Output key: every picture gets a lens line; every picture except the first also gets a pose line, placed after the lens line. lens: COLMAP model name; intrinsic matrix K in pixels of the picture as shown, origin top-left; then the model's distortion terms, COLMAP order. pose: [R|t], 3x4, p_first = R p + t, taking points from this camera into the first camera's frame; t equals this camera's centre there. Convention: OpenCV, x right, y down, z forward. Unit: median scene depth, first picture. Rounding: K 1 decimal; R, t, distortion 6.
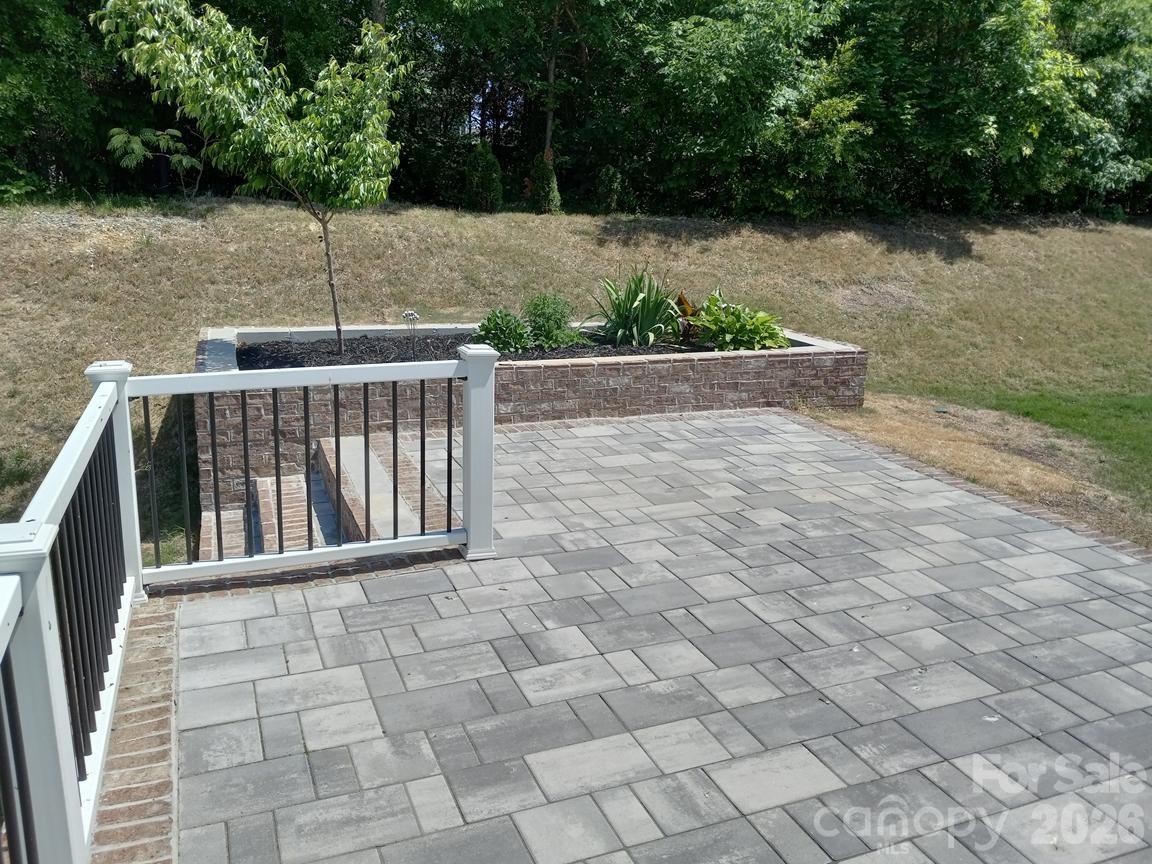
lens RADIAL K [[892.4, 0, 548.7], [0, 892.4, 427.3], [0, 0, 1]] dist [0.037990, -0.122639]
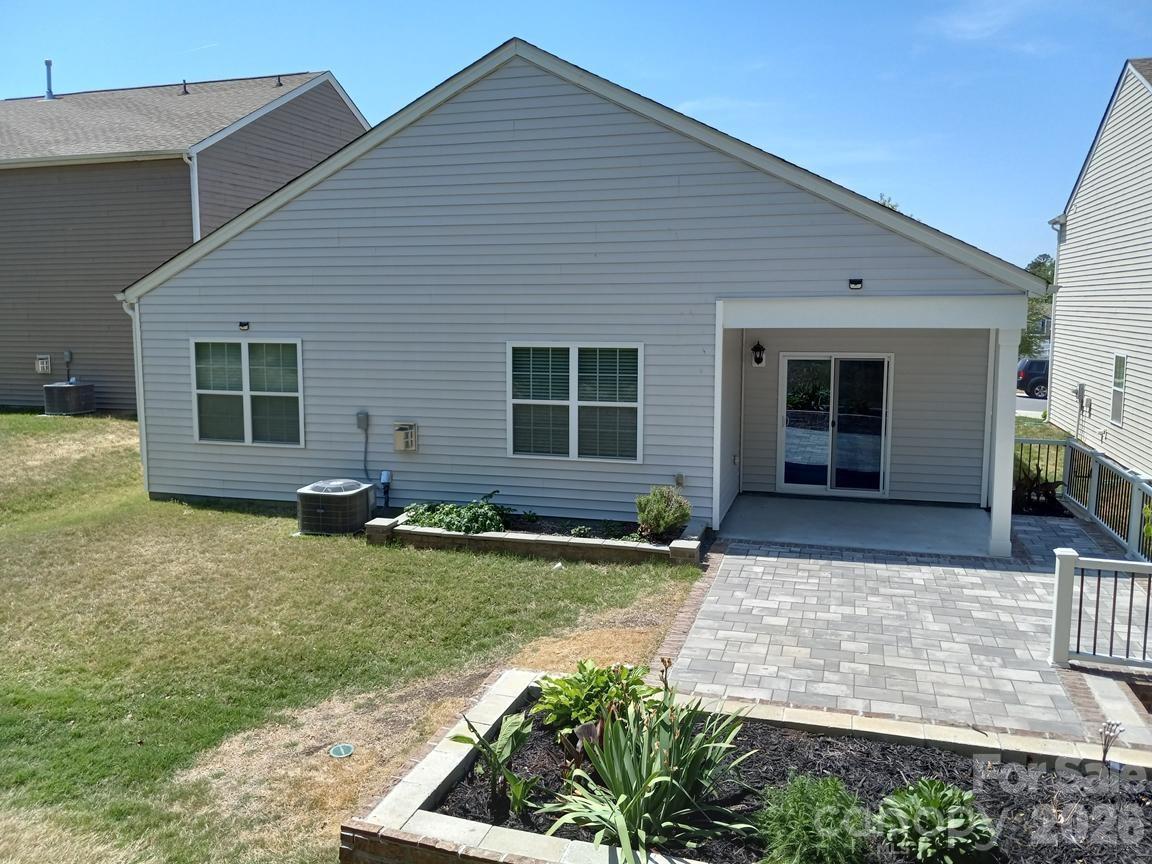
lens RADIAL K [[927.0, 0, 573.2], [0, 927.0, 412.3], [0, 0, 1]] dist [0.001465, -0.004969]
pose [[-0.797604, -0.081221, 0.597688, -0.204690], [0.144539, 0.936287, 0.320119, -0.581626], [-0.585607, 0.341717, -0.735046, 1.520423]]
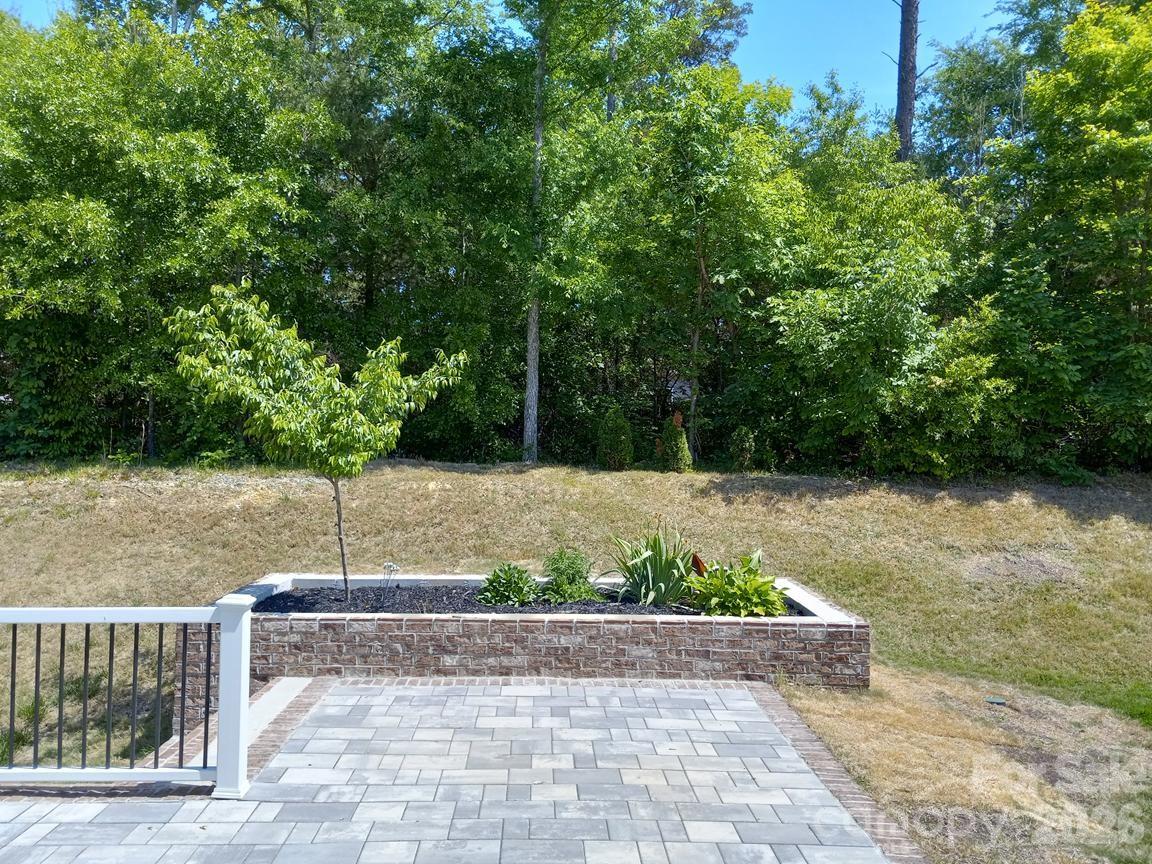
lens RADIAL K [[910.1, 0, 573.9], [0, 910.1, 392.2], [0, 0, 1]] dist [0.008317, -0.038603]
pose [[0.951326, -0.021299, -0.307450, 0.361963], [-0.075288, 0.951321, -0.298865, -0.010914], [0.298849, 0.307466, 0.903413, 0.000922]]
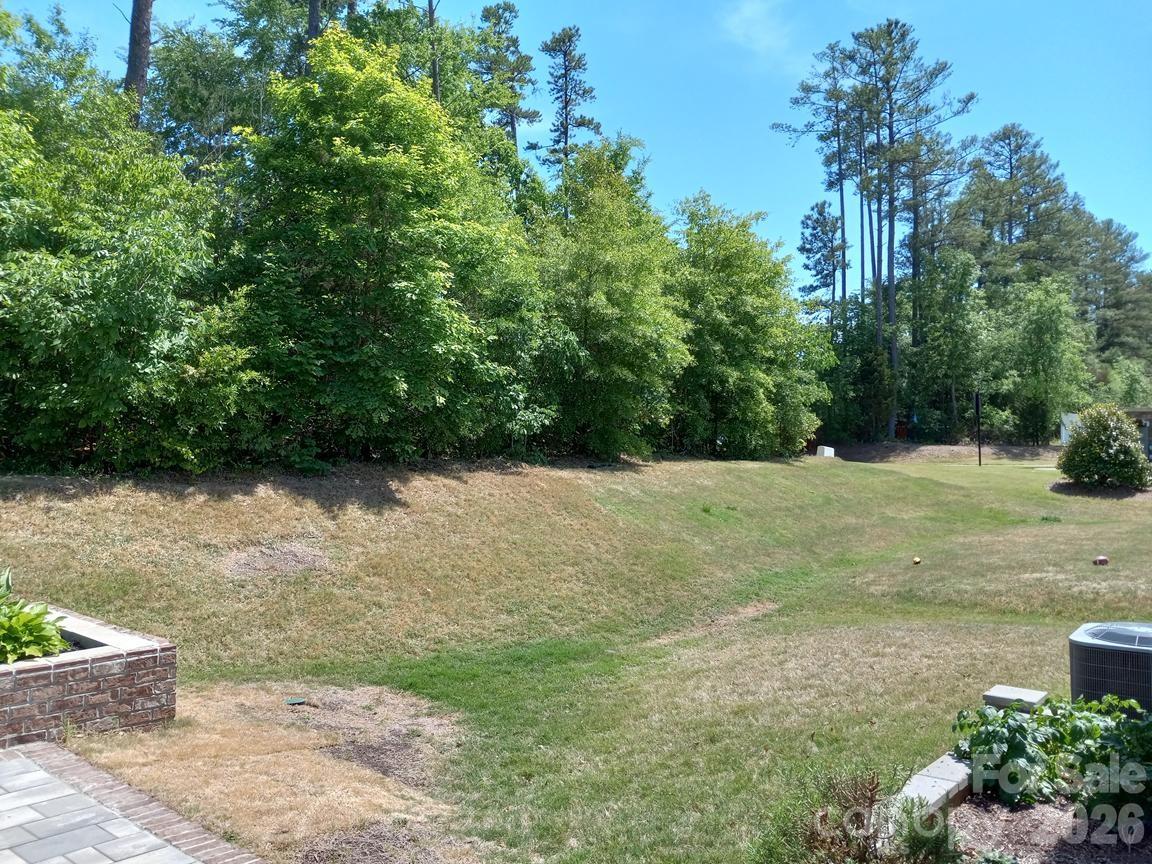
lens RADIAL K [[910.1, 0, 573.9], [0, 910.1, 392.2], [0, 0, 1]] dist [0.008317, -0.038603]
pose [[0.856895, 0.018317, 0.515165, 0.240926], [0.137310, 0.955152, -0.262355, -0.040177], [-0.496867, 0.295548, 0.815950, 0.105305]]
